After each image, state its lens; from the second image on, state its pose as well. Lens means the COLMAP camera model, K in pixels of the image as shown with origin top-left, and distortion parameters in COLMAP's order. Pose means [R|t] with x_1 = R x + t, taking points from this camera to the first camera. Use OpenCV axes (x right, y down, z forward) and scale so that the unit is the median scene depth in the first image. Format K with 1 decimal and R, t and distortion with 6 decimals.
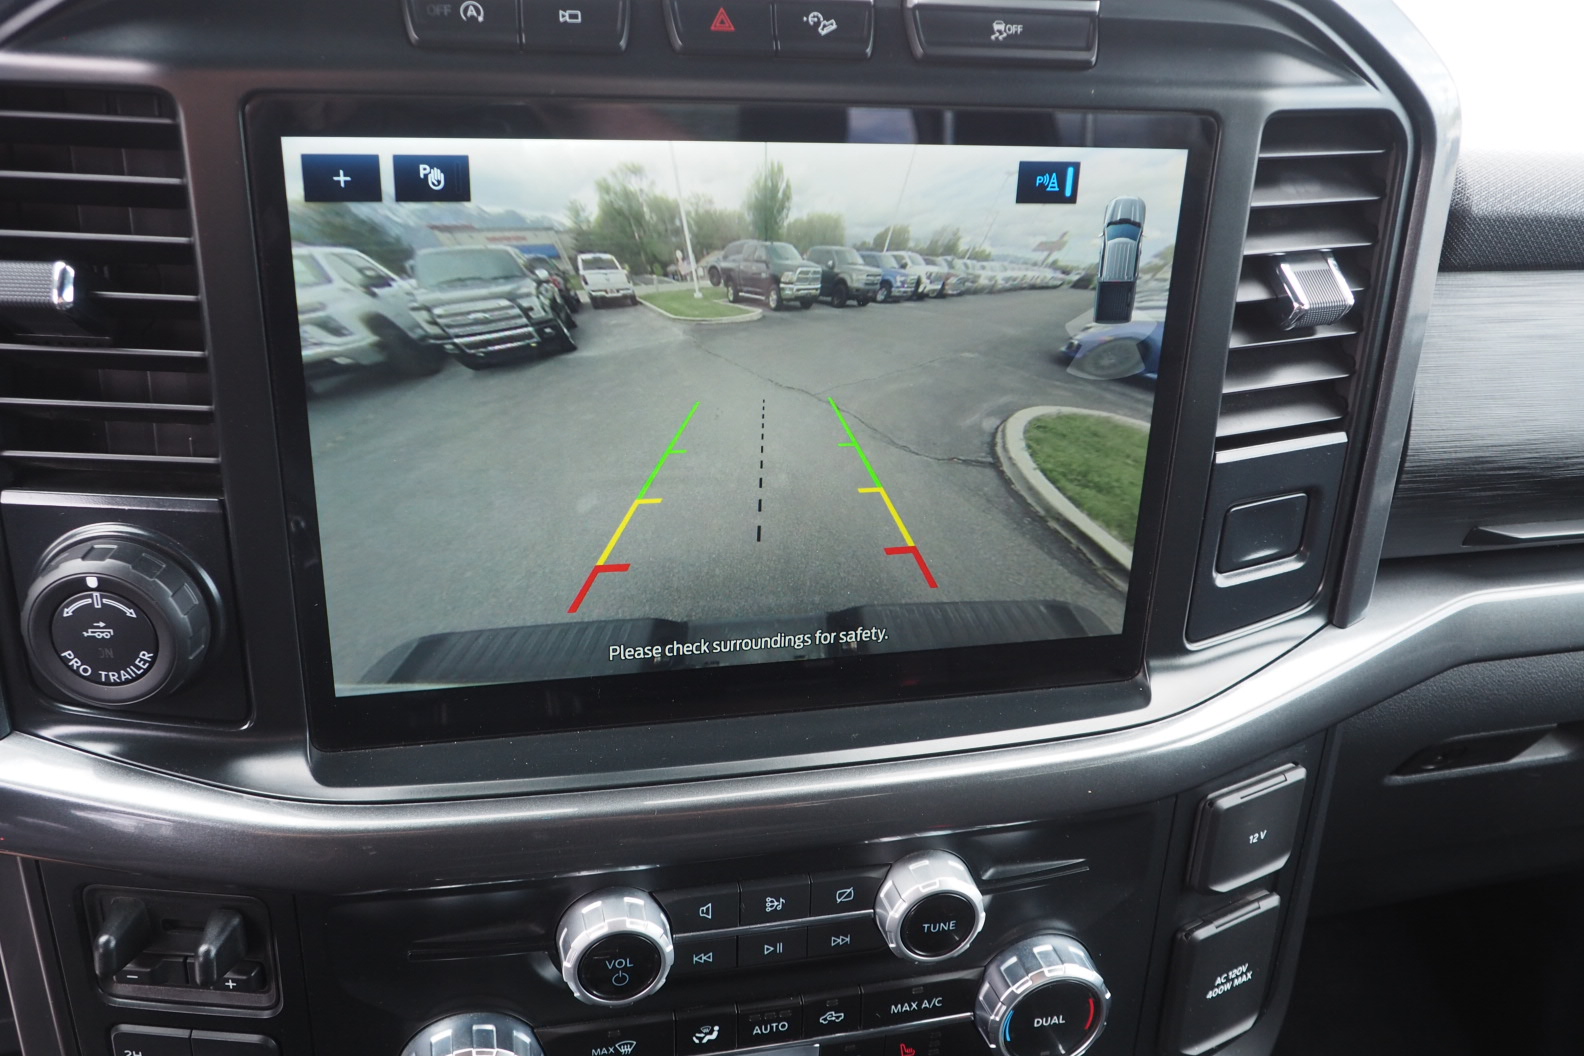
lens RADIAL K [[1330.5, 0, 791.9], [0, 1330.5, 520.4], [0, 0, 1]] dist [-0.016767, -0.008858]
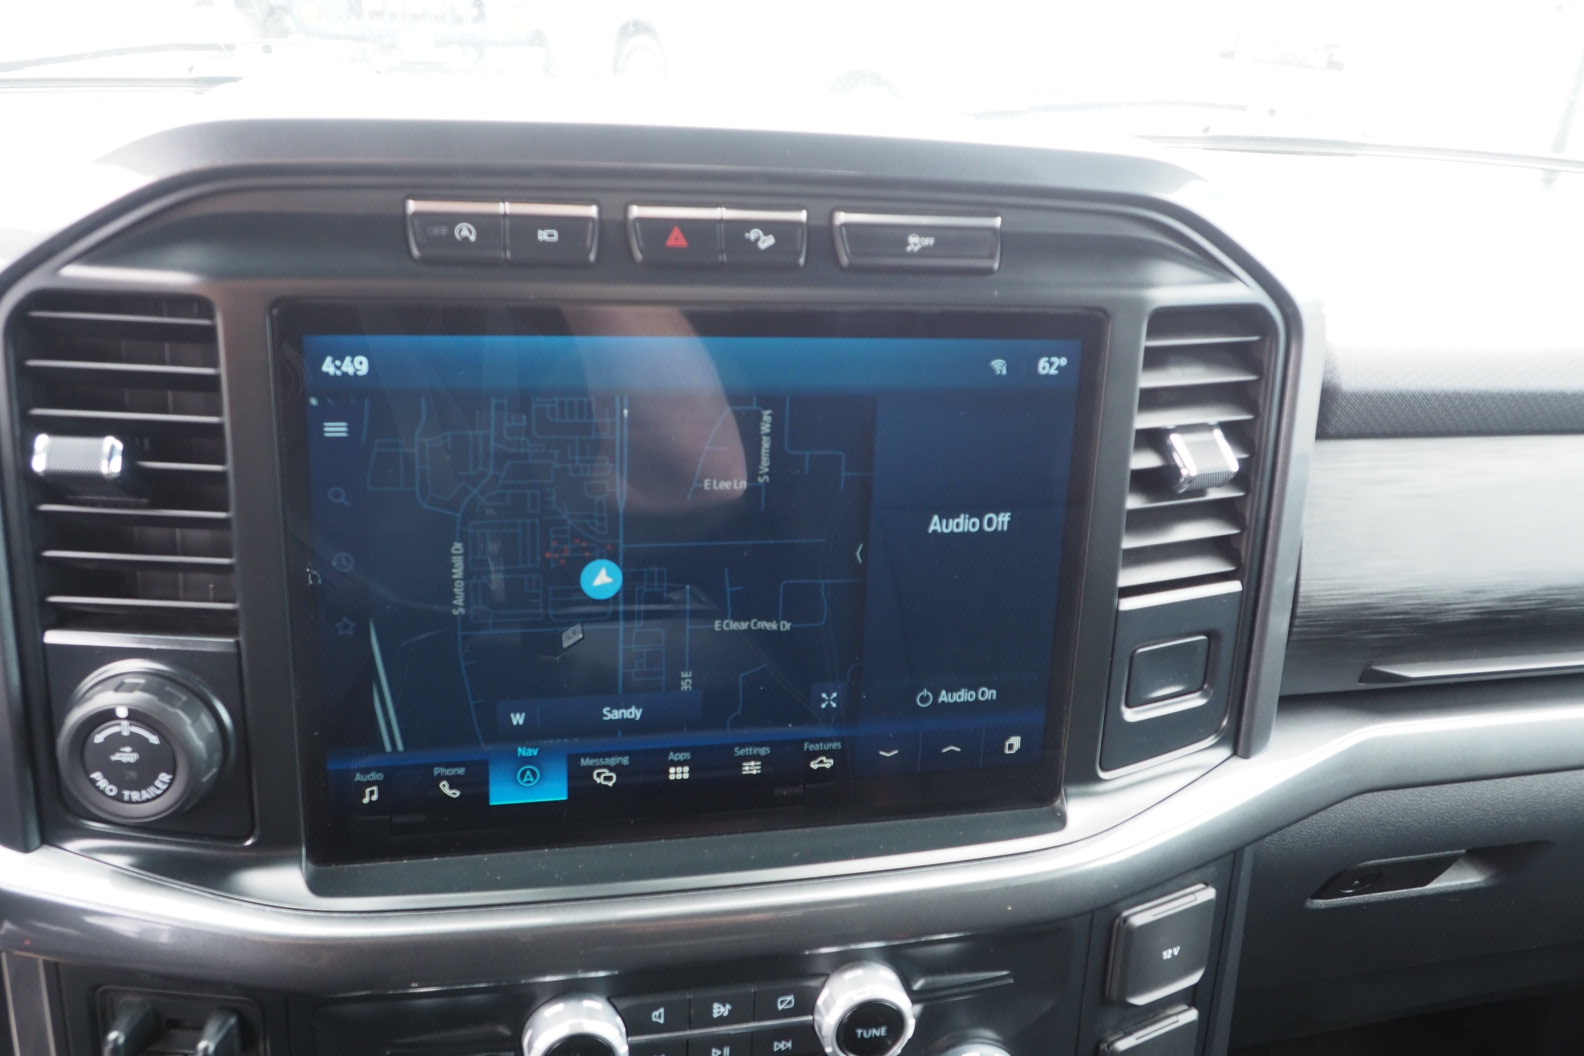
lens RADIAL K [[1330.5, 0, 791.9], [0, 1330.5, 520.4], [0, 0, 1]] dist [-0.016767, -0.008858]
pose [[0.999992, 0.003880, 0.000108, 0.042347], [-0.003850, 0.995105, -0.098746, -0.006267], [-0.000491, 0.098745, 0.995113, -0.130090]]
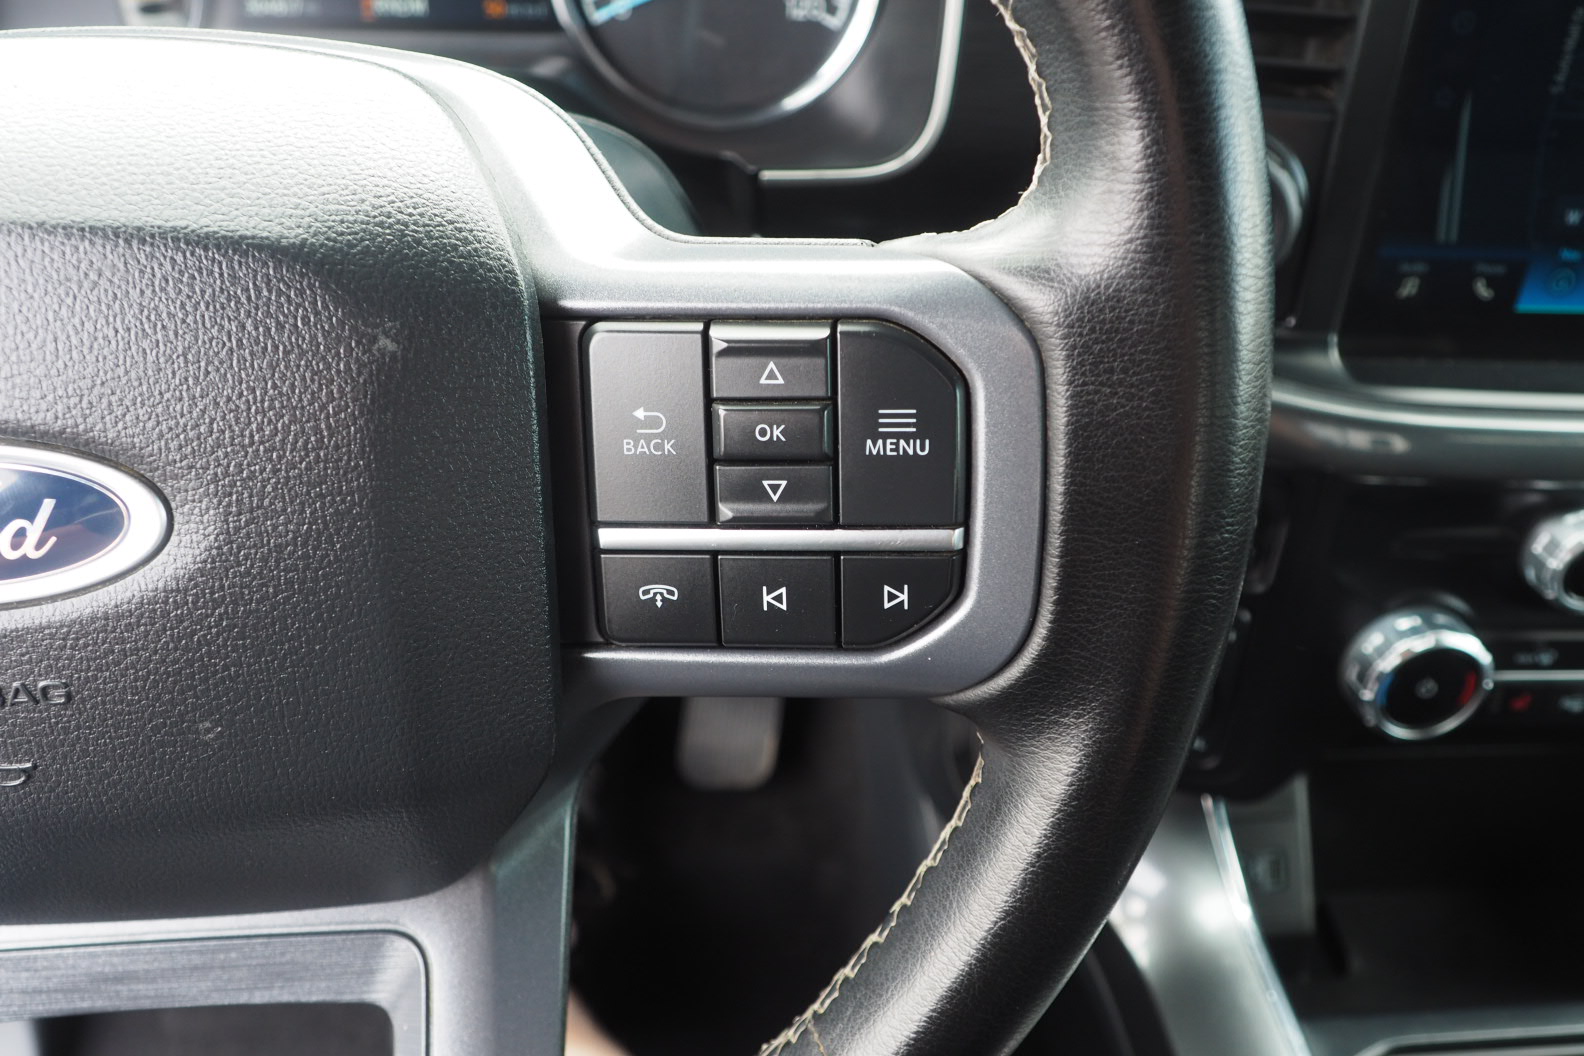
lens RADIAL K [[1325.1, 0, 770.1], [0, 1325.1, 535.3], [0, 0, 1]] dist [-0.024782, 0.006287]
pose [[0.980083, 0.089791, -0.177130, -0.565510], [-0.065149, 0.987957, 0.140342, 0.182557], [0.187599, -0.126007, 0.974130, -0.157857]]
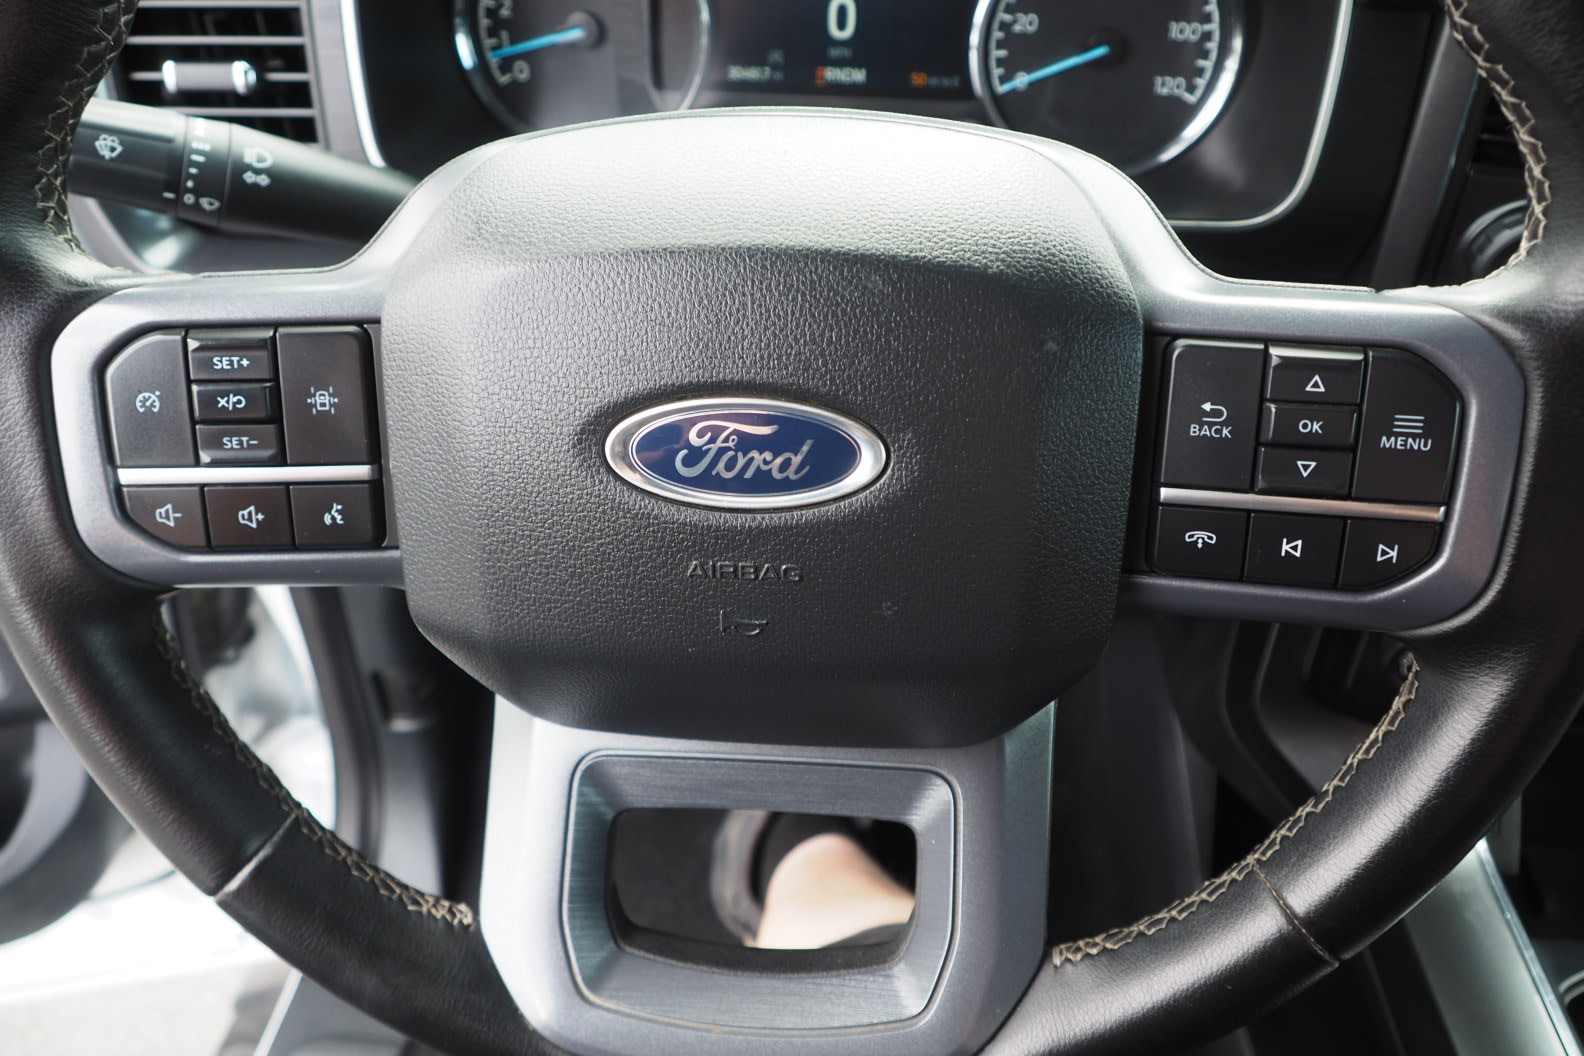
lens RADIAL K [[1128.1, 0, 792.0], [0, 1128.1, 528.0], [0, 0, 1]] dist [-0.044184, 0.008978]
pose [[0.937698, 0.165208, -0.305661, -0.715167], [-0.117000, 0.978485, 0.169934, 0.198020], [0.327159, -0.123584, 0.936853, -0.295501]]
